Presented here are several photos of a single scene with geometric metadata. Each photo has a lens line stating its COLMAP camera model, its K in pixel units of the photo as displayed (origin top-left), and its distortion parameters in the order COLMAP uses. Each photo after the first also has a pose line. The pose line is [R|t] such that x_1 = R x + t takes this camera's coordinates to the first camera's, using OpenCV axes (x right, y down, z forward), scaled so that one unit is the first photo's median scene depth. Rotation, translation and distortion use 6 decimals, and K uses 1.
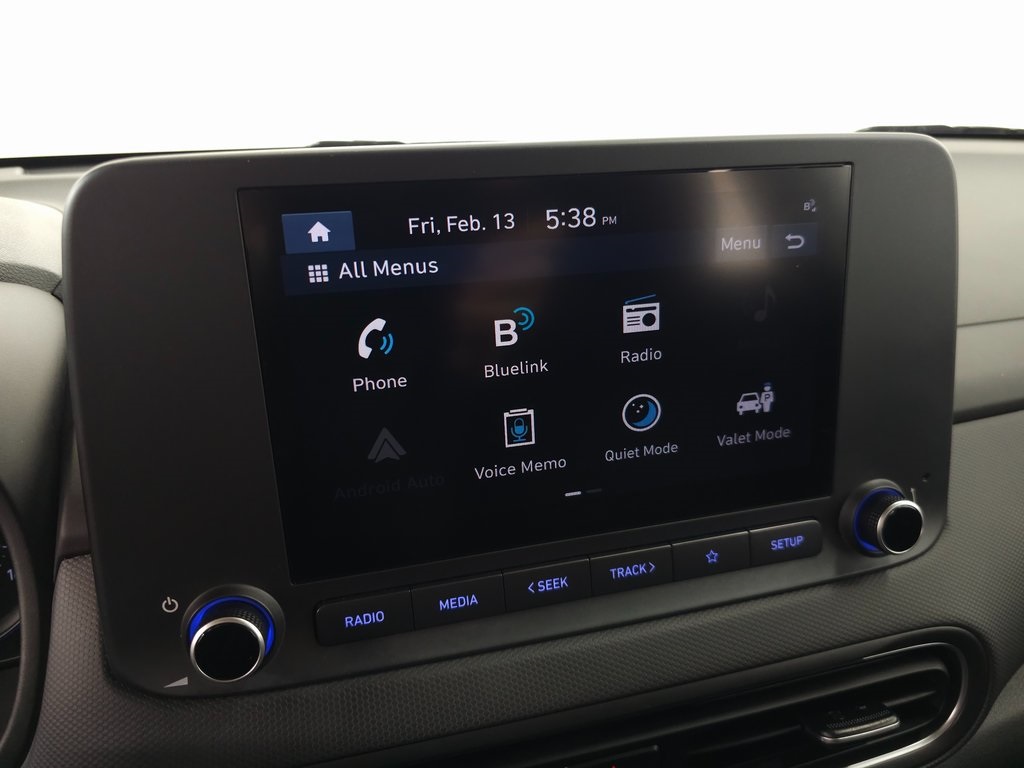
lens RADIAL K [[697.6, 0, 513.7], [0, 697.6, 385.2], [0, 0, 1]] dist [0.042021, -0.048309]
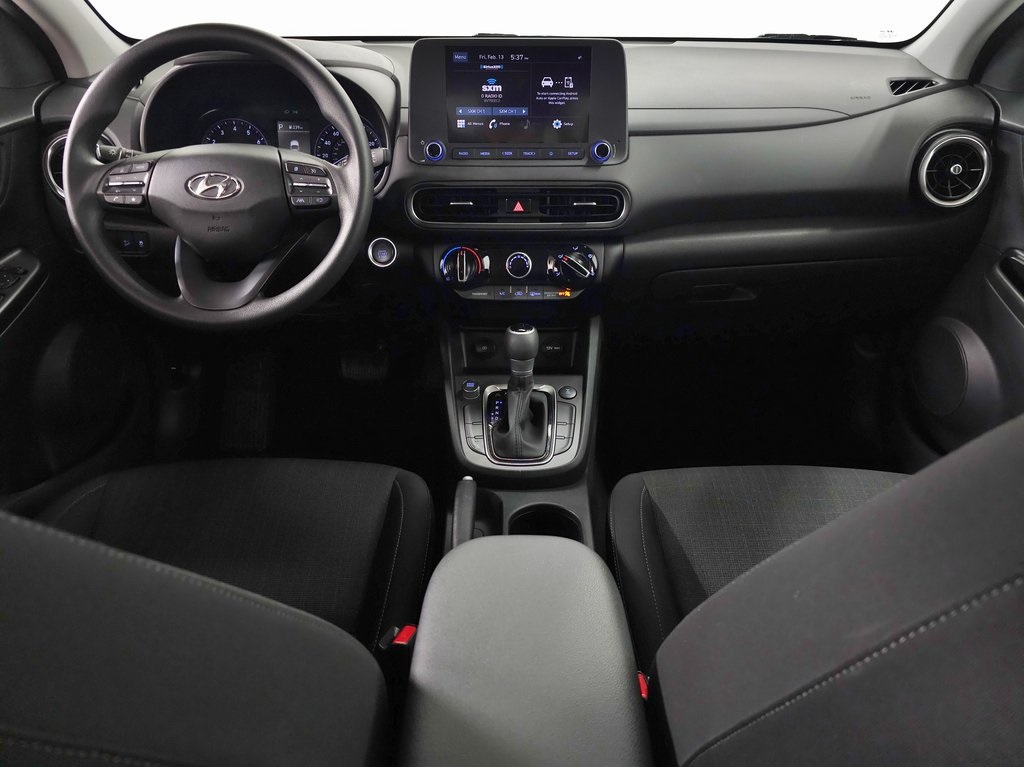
lens RADIAL K [[697.6, 0, 525.1], [0, 697.6, 389.4], [0, 0, 1]] dist [0.042021, -0.048309]
pose [[0.968693, 0.138906, -0.205763, 1.183609], [-0.108192, 0.982177, 0.153698, 0.997237], [0.223445, -0.126624, 0.966457, -3.107546]]
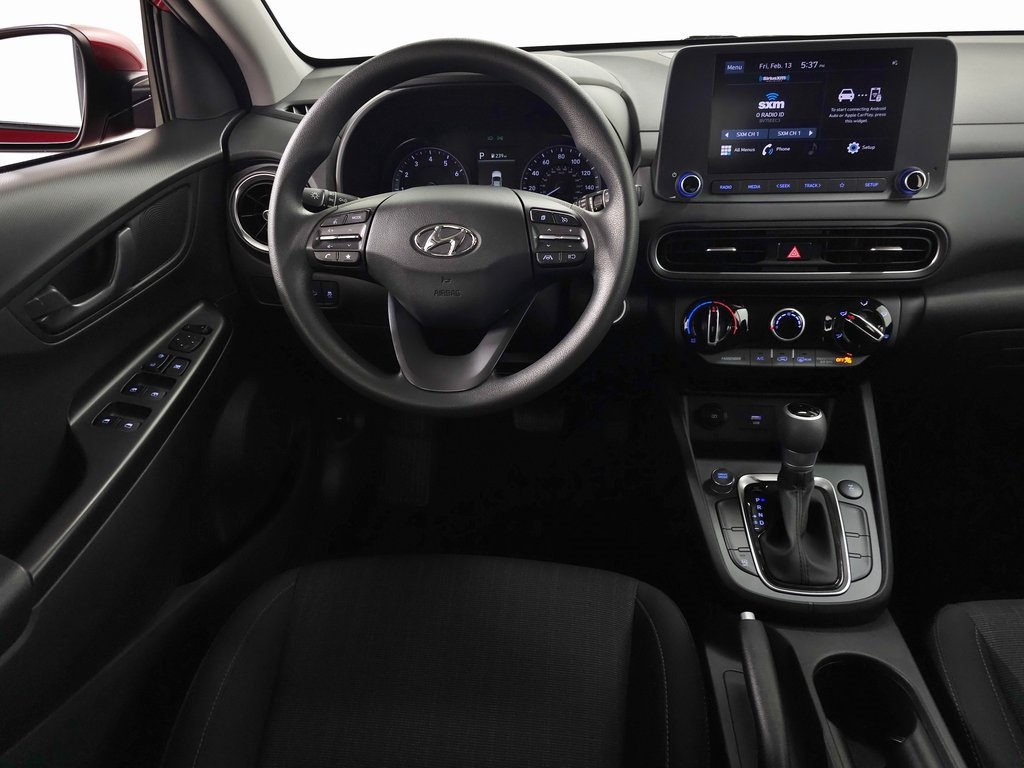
lens RADIAL K [[697.6, 0, 515.7], [0, 697.6, 379.3], [0, 0, 1]] dist [0.042021, -0.048309]
pose [[0.930971, 0.156072, -0.330052, 0.108012], [-0.109184, 0.981668, 0.156228, 0.786261], [0.348384, -0.109407, 0.930945, -2.532988]]
